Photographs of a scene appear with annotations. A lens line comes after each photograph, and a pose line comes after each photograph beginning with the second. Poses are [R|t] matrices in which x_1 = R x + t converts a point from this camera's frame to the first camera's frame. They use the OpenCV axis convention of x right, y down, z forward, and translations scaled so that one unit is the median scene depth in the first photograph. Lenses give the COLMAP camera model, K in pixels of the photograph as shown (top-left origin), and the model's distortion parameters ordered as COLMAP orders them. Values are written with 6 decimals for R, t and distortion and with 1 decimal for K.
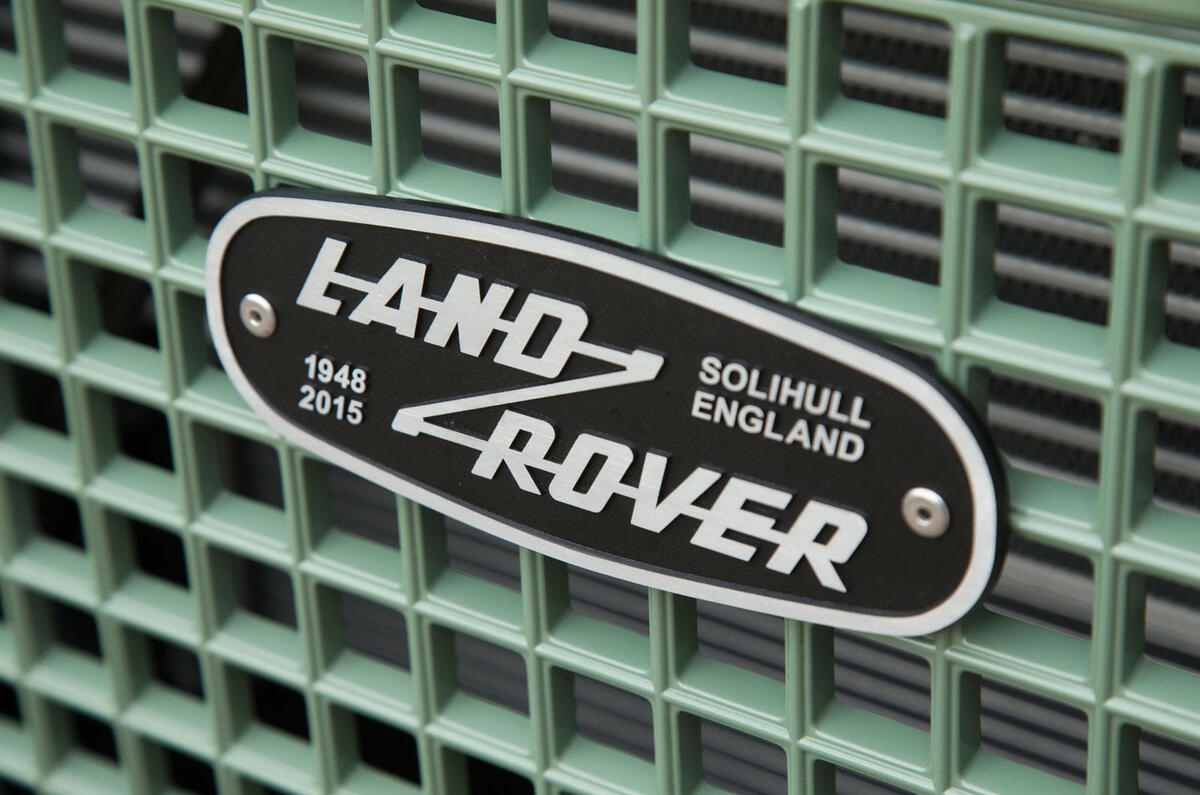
lens RADIAL K [[2710.1, 0, 600.0], [0, 2710.1, 397.5], [0, 0, 1]] dist [0.431025, -0.132533]
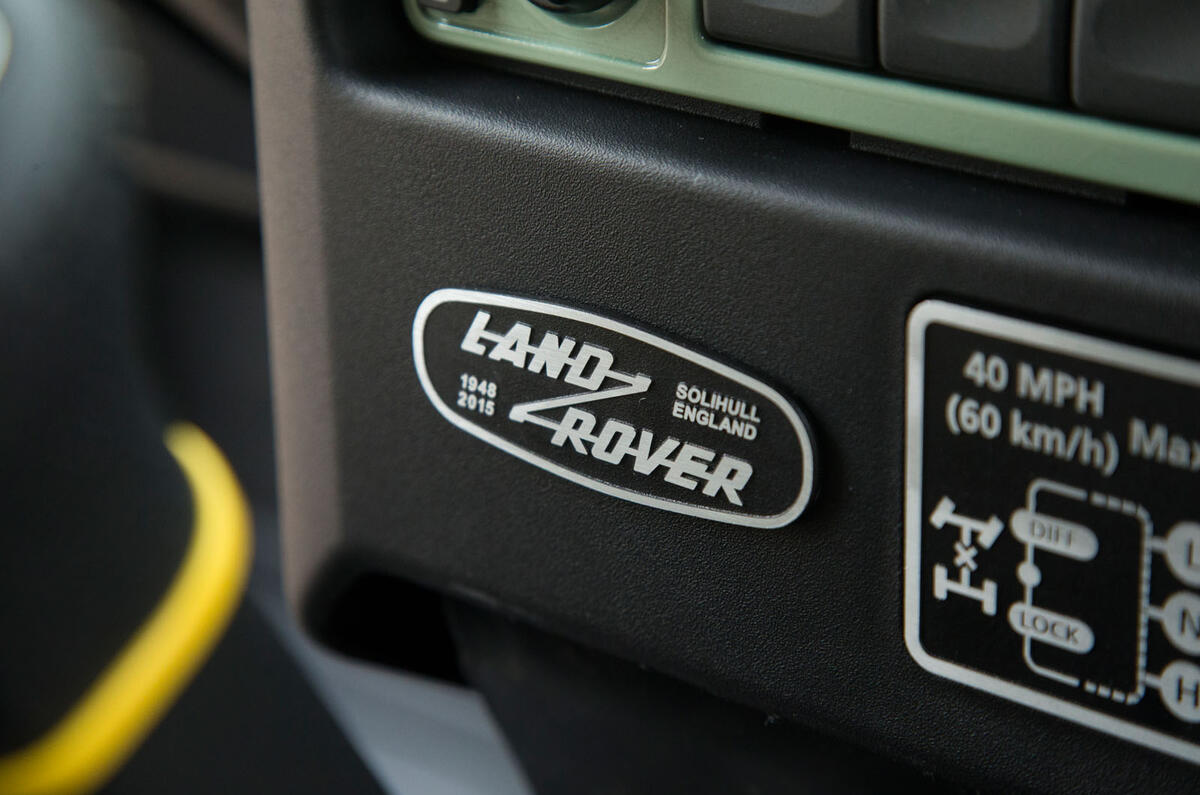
lens RADIAL K [[2710.1, 0, 600.0], [0, 2710.1, 397.5], [0, 0, 1]] dist [0.431025, -0.132533]
pose [[0.998246, 0.038696, -0.044801, 0.070716], [-0.040578, 0.998298, -0.041882, 0.076857], [0.043104, 0.043627, 0.998118, -0.883107]]
